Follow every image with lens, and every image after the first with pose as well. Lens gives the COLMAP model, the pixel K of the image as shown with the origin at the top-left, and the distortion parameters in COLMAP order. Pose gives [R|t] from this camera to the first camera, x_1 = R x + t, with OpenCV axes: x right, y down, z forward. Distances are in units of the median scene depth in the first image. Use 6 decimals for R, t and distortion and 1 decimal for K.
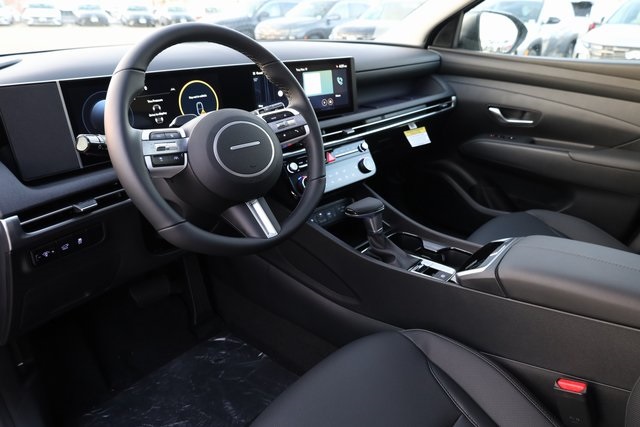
lens RADIAL K [[441.4, 0, 321.8], [0, 441.4, 214.2], [0, 0, 1]] dist [-0.024838, -0.000124]
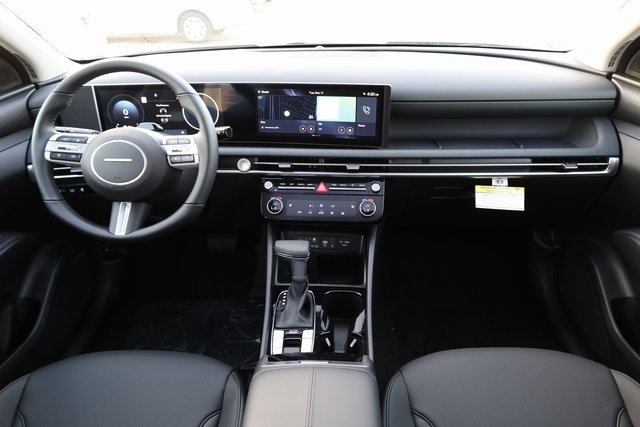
lens RADIAL K [[441.4, 0, 320.9], [0, 441.4, 212.8], [0, 0, 1]] dist [-0.024838, -0.000124]
pose [[0.627160, 0.354420, -0.693582, 0.777153], [-0.291805, 0.932536, 0.212665, -0.312296], [0.722163, 0.069016, 0.688271, 0.384885]]
